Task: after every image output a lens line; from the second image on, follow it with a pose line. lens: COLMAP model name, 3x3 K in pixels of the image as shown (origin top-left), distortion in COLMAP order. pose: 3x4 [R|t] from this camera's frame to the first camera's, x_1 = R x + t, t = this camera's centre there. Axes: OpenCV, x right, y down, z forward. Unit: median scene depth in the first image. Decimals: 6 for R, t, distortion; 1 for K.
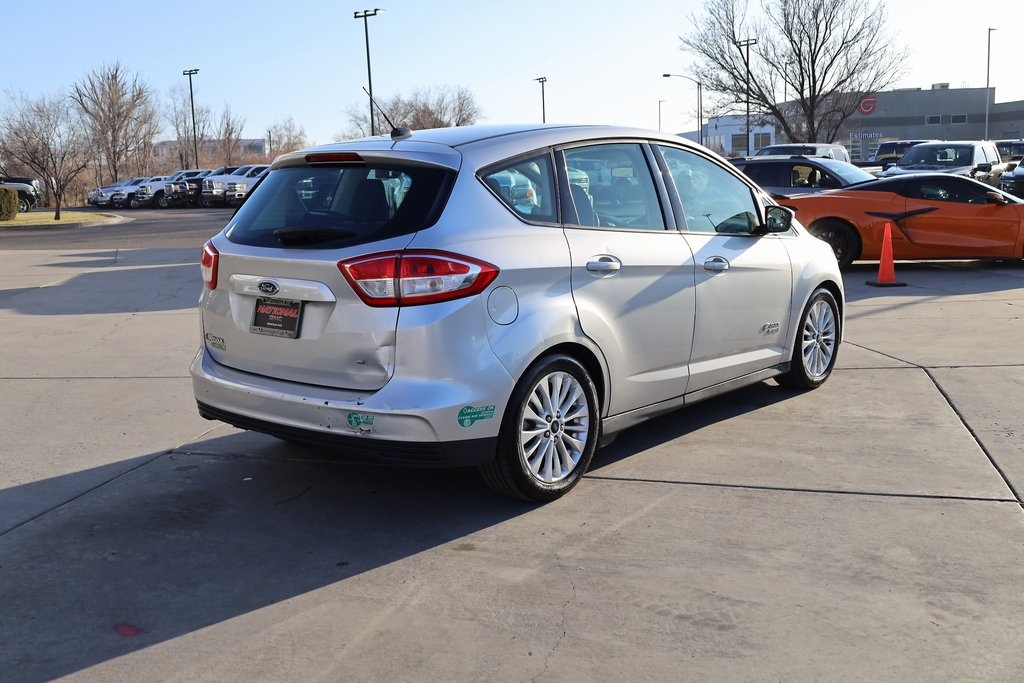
lens RADIAL K [[1052.4, 0, 512.0], [0, 1052.4, 341.5], [0, 0, 1]] dist [-0.011462, -0.027624]
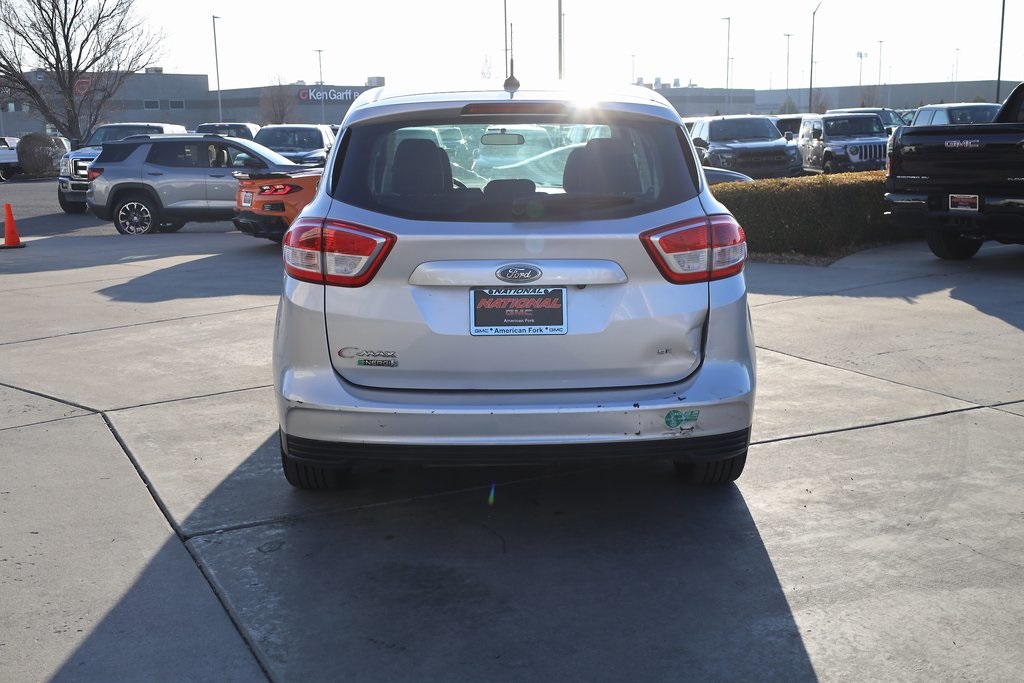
lens RADIAL K [[1090.7, 0, 509.2], [0, 1090.7, 323.6], [0, 0, 1]] dist [-0.007654, -0.005100]
pose [[0.733855, -0.092703, 0.672951, -0.763043], [0.099539, 0.994626, 0.028468, -0.037004], [-0.671973, 0.046094, 0.739139, 0.400555]]
